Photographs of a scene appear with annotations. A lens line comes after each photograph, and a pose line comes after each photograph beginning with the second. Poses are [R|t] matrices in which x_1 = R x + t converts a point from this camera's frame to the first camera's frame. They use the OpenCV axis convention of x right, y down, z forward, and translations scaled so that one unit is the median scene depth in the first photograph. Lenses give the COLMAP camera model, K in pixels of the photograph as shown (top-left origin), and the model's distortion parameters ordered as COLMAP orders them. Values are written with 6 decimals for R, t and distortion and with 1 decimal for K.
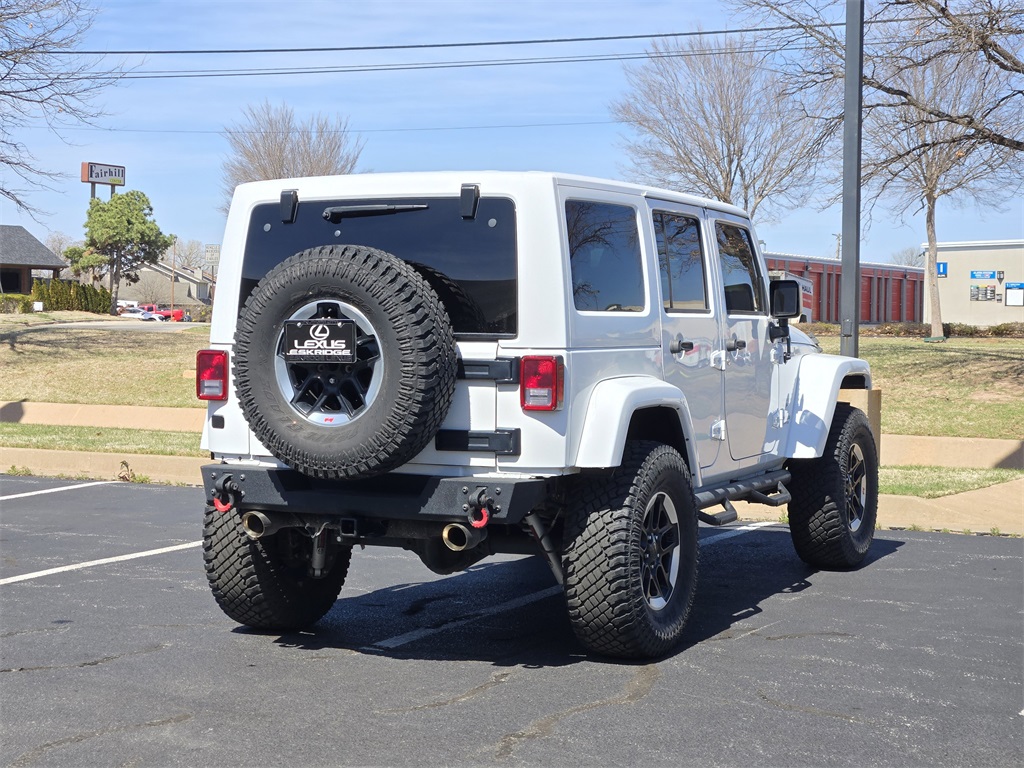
lens RADIAL K [[1878.6, 0, 495.0], [0, 1878.6, 381.5], [0, 0, 1]] dist [0.035179, 0.000000]
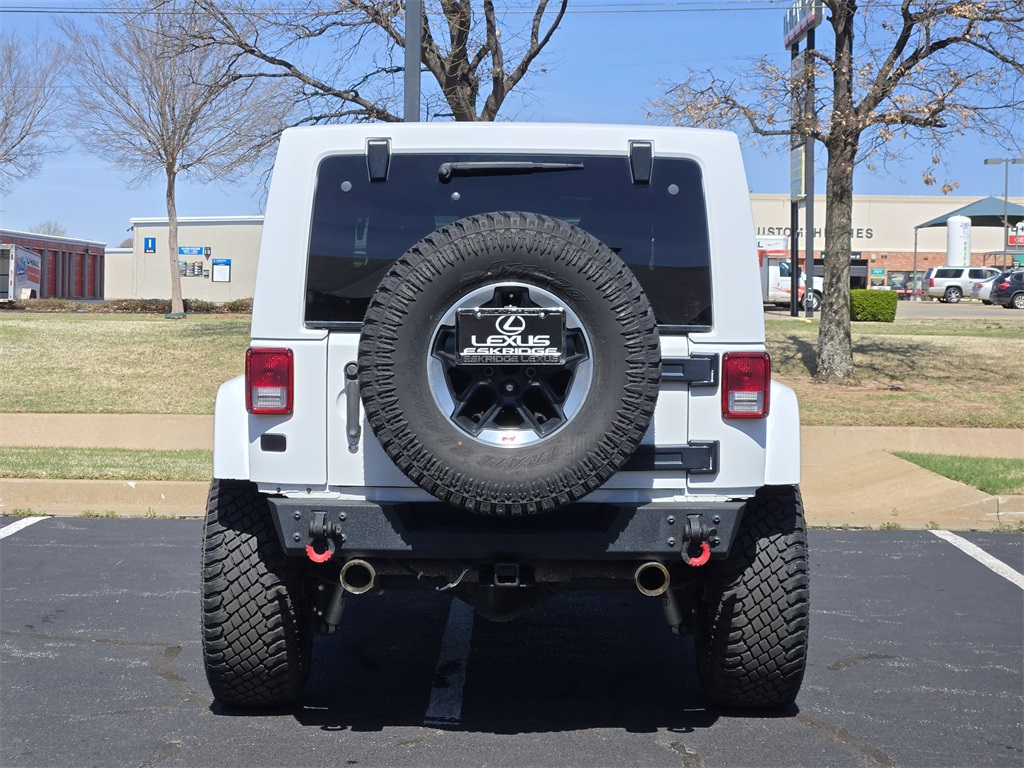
lens RADIAL K [[1878.6, 0, 492.8], [0, 1878.6, 384.2], [0, 0, 1]] dist [0.035179, 0.000000]
pose [[0.899866, -0.018796, 0.435761, -0.423113], [0.012250, 0.999766, 0.017826, -0.015385], [-0.435994, -0.010703, 0.899886, 0.302090]]
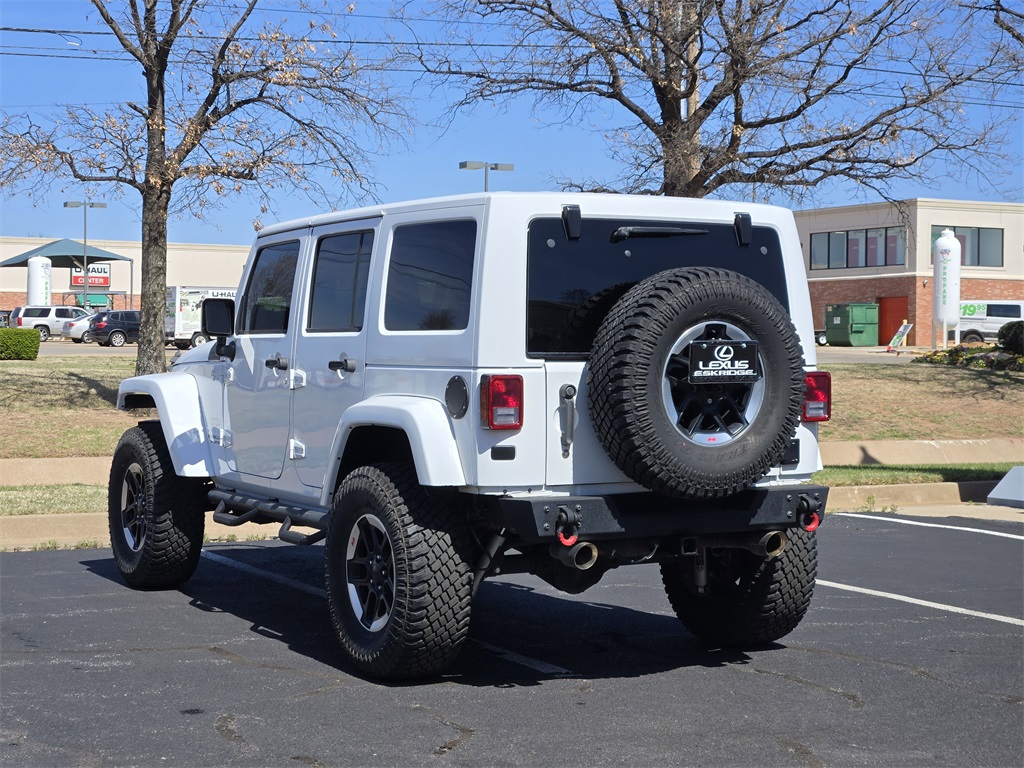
lens RADIAL K [[1878.6, 0, 480.1], [0, 1878.6, 389.4], [0, 0, 1]] dist [0.035179, 0.000000]
pose [[0.564504, -0.026448, 0.825006, -0.973892], [0.030435, 0.999474, 0.011216, -0.021412], [-0.824869, 0.018778, 0.565012, 0.522009]]
